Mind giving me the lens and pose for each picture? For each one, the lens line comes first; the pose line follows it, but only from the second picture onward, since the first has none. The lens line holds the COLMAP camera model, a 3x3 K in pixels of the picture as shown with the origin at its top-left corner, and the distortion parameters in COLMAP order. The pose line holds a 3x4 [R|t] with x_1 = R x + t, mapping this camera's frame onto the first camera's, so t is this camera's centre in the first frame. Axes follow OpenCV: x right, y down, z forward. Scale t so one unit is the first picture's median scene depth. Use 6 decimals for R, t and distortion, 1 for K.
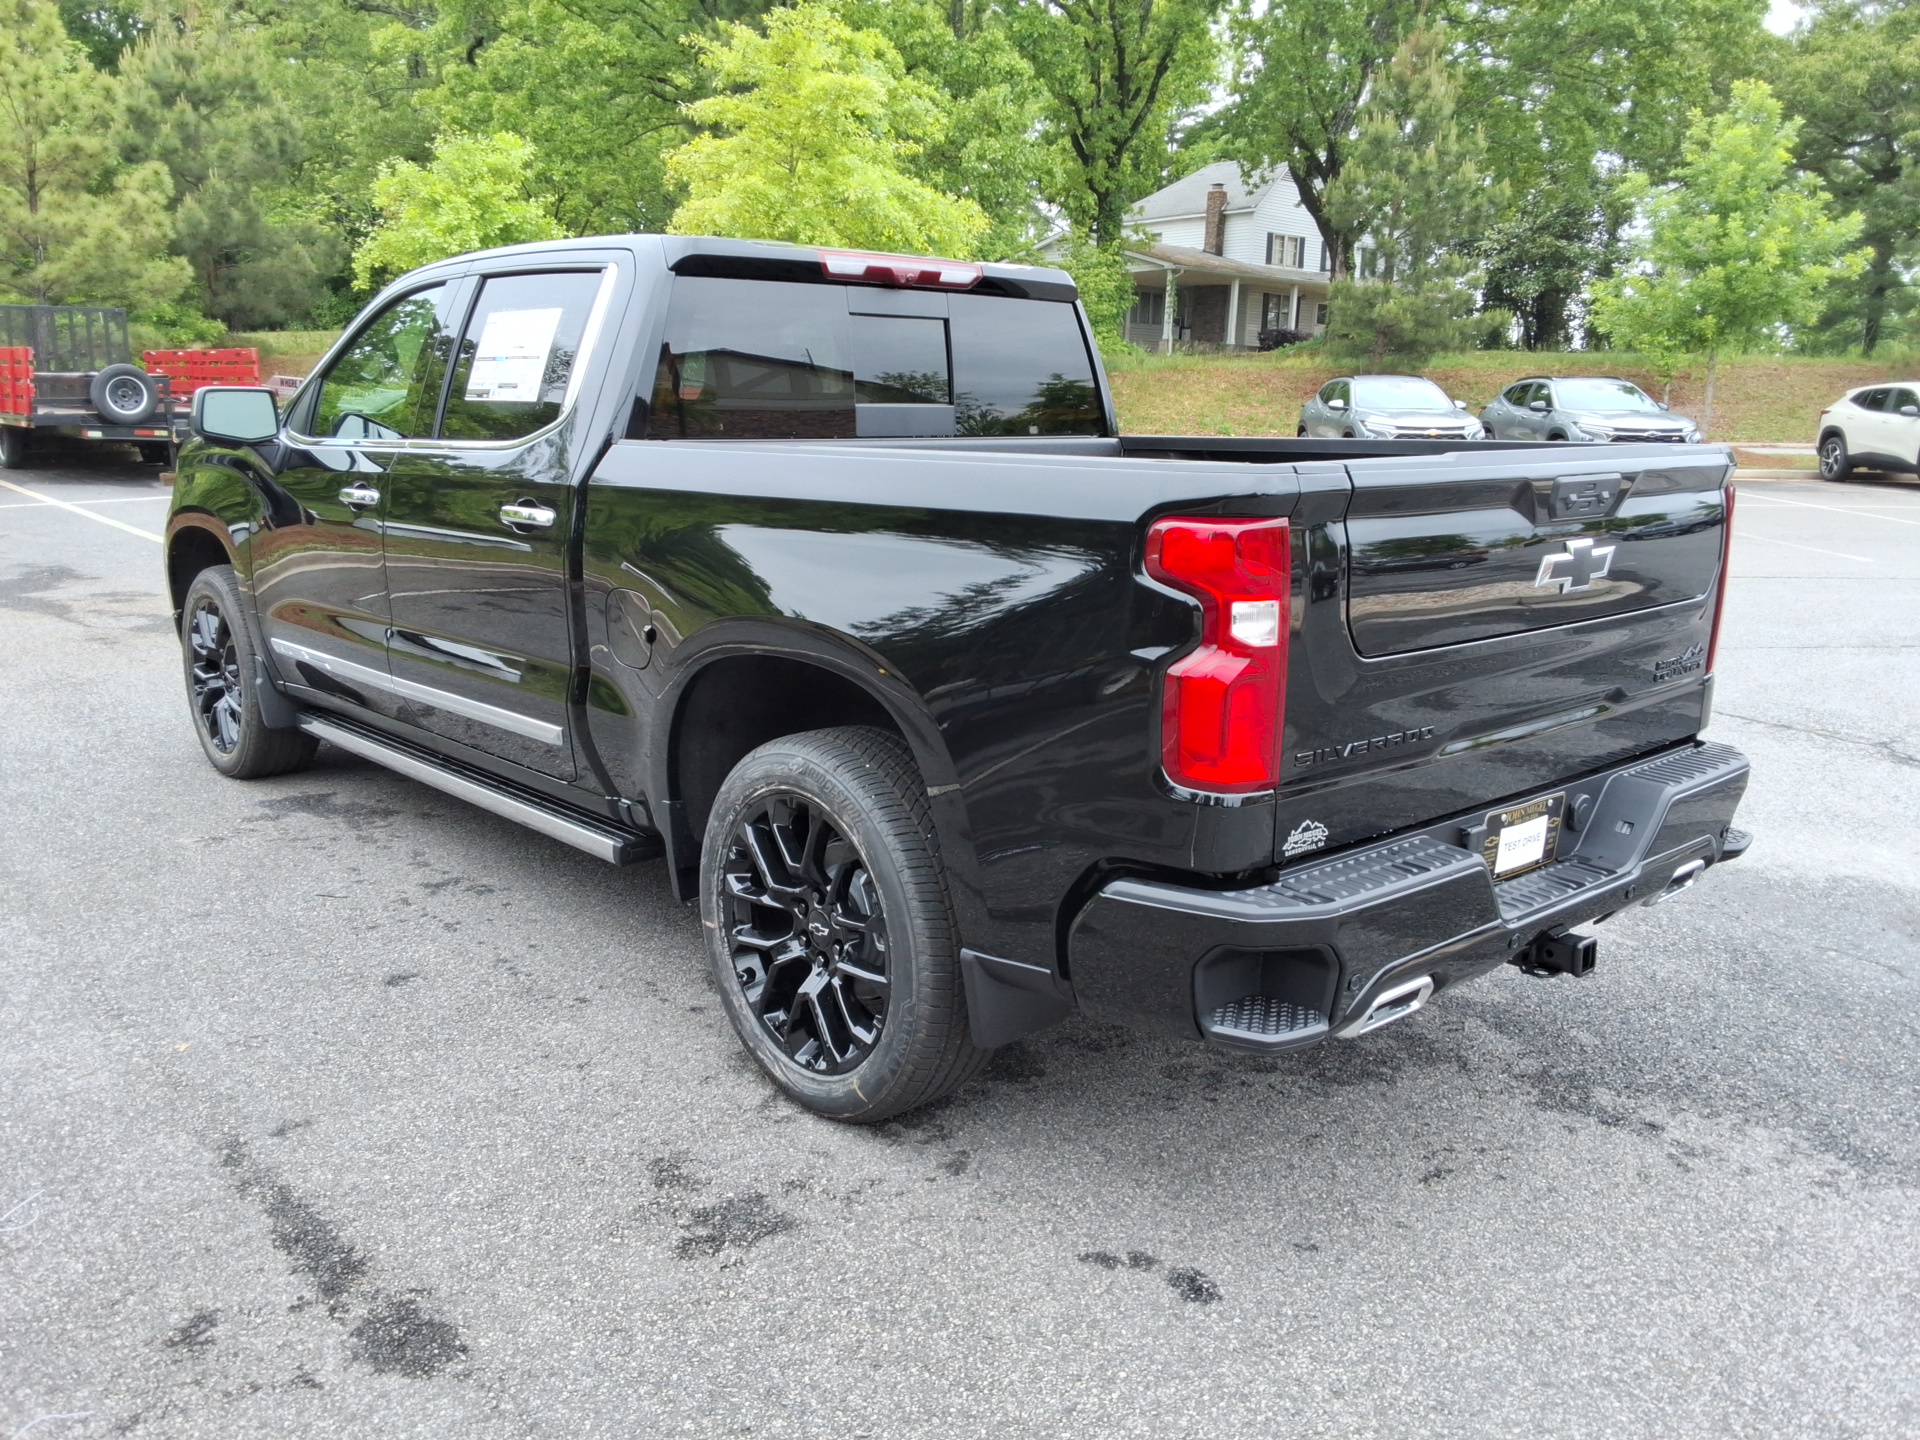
lens RADIAL K [[1541.1, 0, 977.9], [0, 1541.1, 691.2], [0, 0, 1]] dist [0.111762, -0.170502]
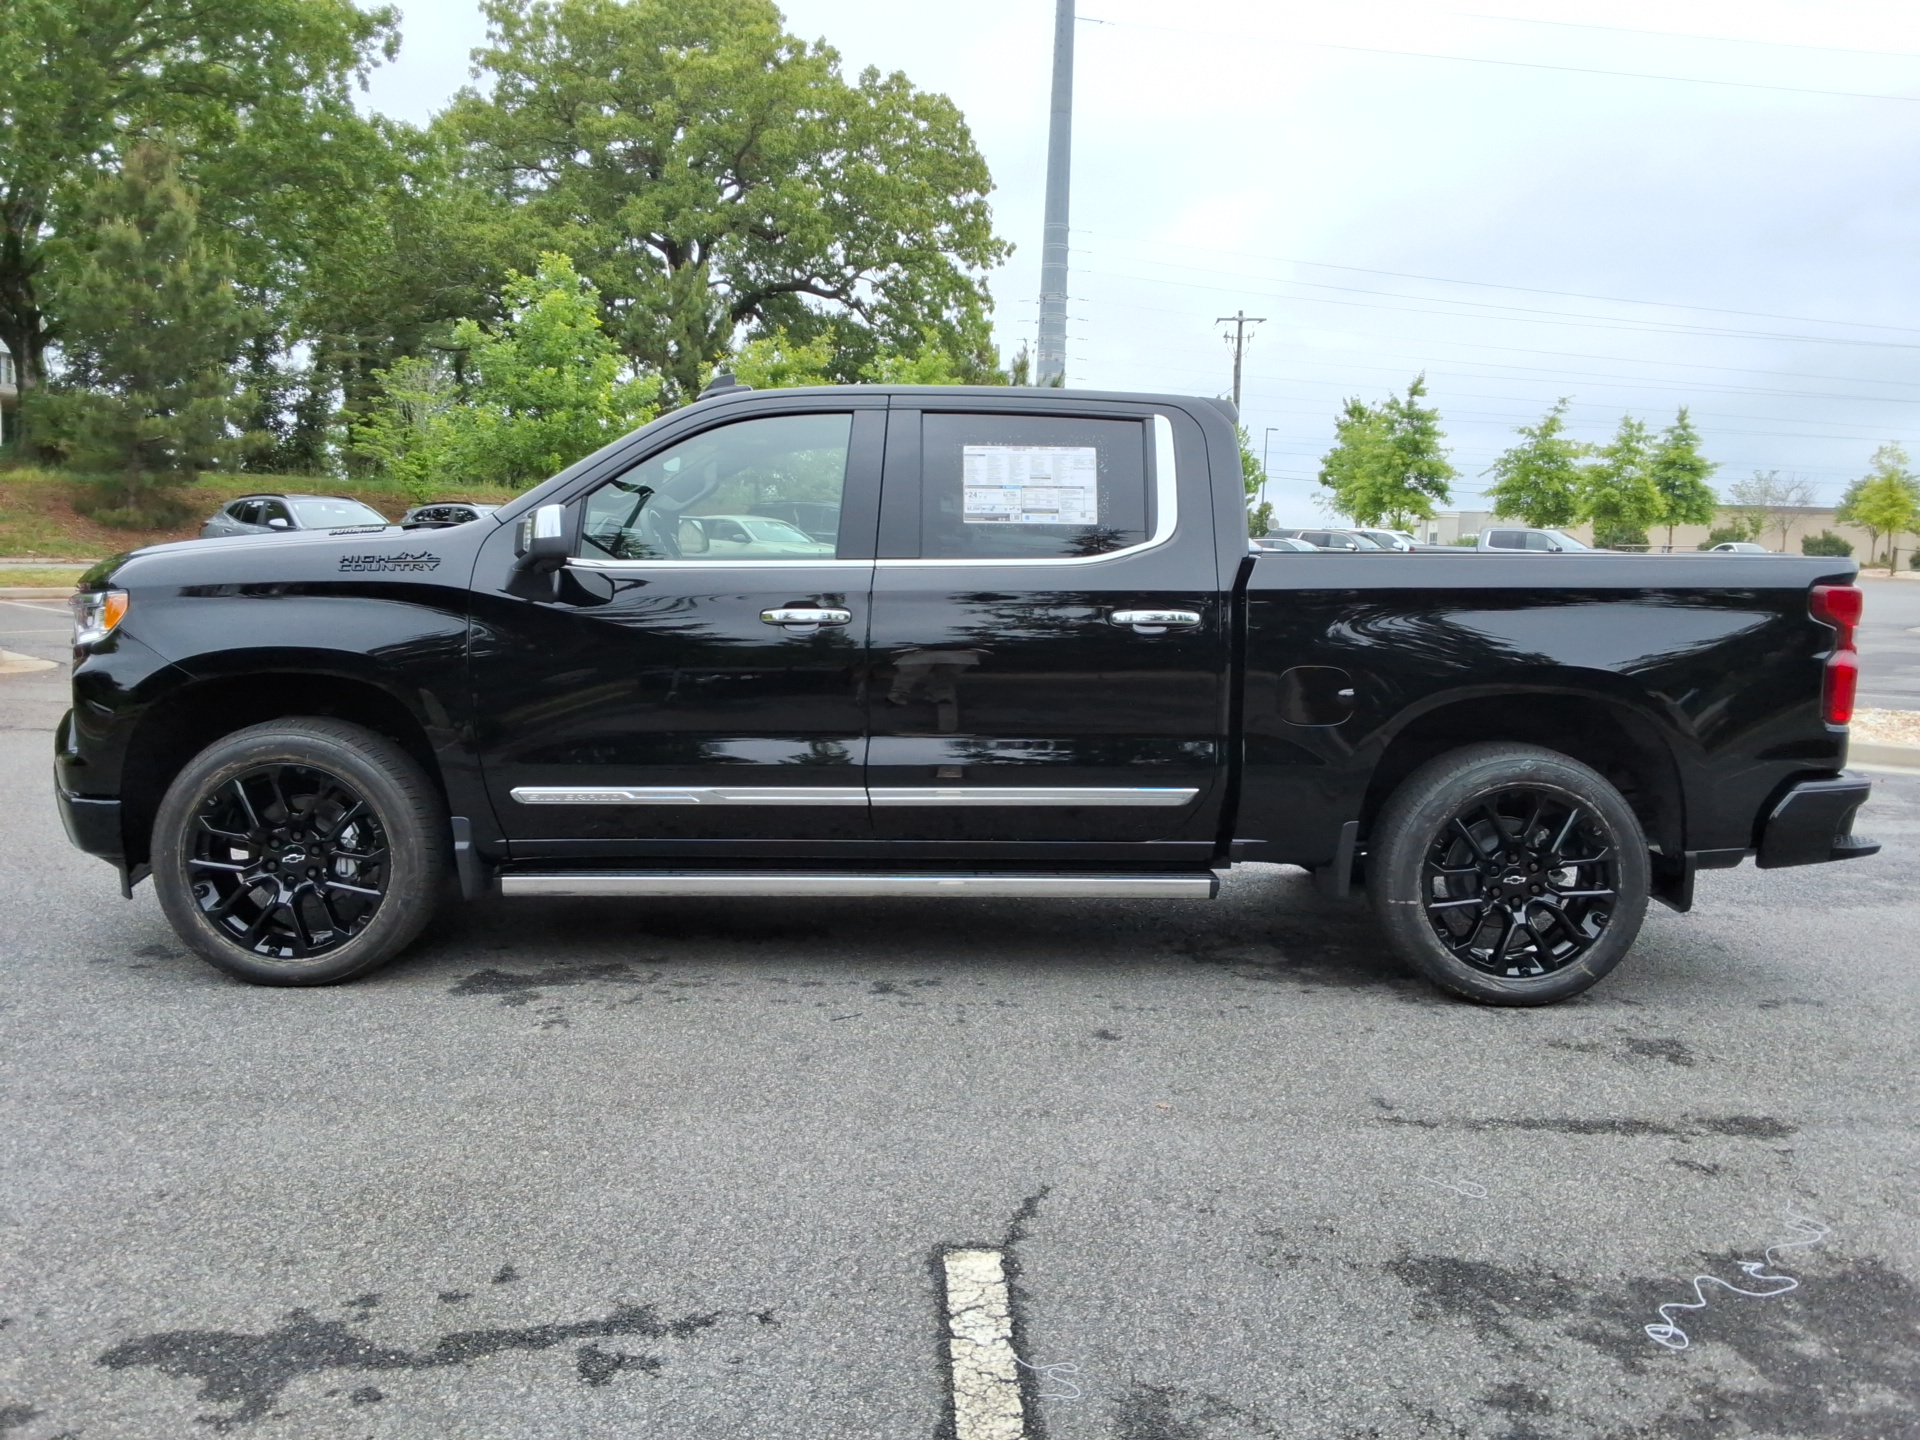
lens RADIAL K [[1526.8, 0, 987.6], [0, 1526.8, 684.7], [0, 0, 1]] dist [0.139187, -0.222972]
pose [[0.651601, -0.069332, 0.755386, -1.183062], [0.129970, 0.991293, -0.021129, -0.049545], [-0.747344, 0.111945, 0.654939, 0.301791]]
